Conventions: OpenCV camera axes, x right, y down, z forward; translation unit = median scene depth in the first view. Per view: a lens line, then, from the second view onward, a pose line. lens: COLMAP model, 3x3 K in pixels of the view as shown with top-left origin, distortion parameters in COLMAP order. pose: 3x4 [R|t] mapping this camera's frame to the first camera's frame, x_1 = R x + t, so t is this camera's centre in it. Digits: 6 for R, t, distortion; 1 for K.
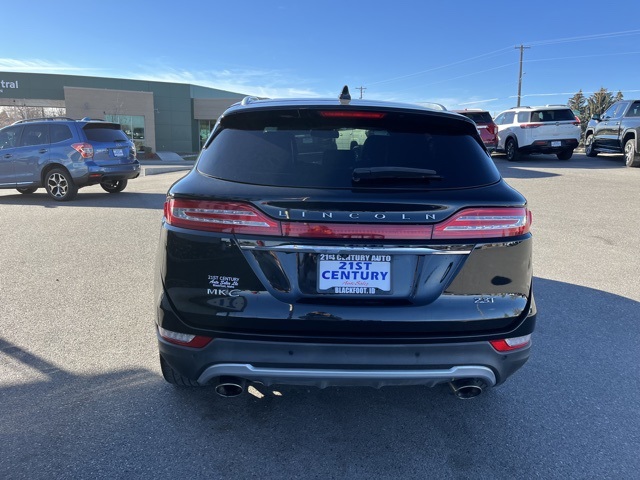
lens RADIAL K [[477.1, 0, 318.7], [0, 477.1, 235.0], [0, 0, 1]] dist [0.070792, -0.096896]
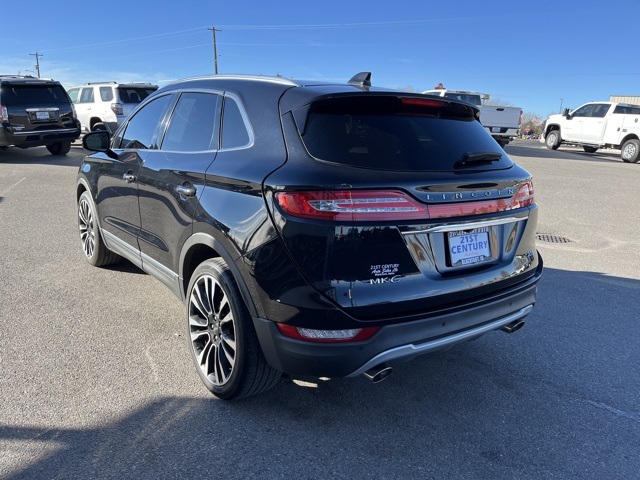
lens RADIAL K [[477.6, 0, 317.9], [0, 477.6, 242.6], [0, 0, 1]] dist [0.071451, -0.084570]
pose [[0.836077, -0.121546, 0.534978, -0.841939], [0.091481, 0.992384, 0.082499, -0.054472], [-0.540930, -0.020036, 0.840829, 0.230771]]
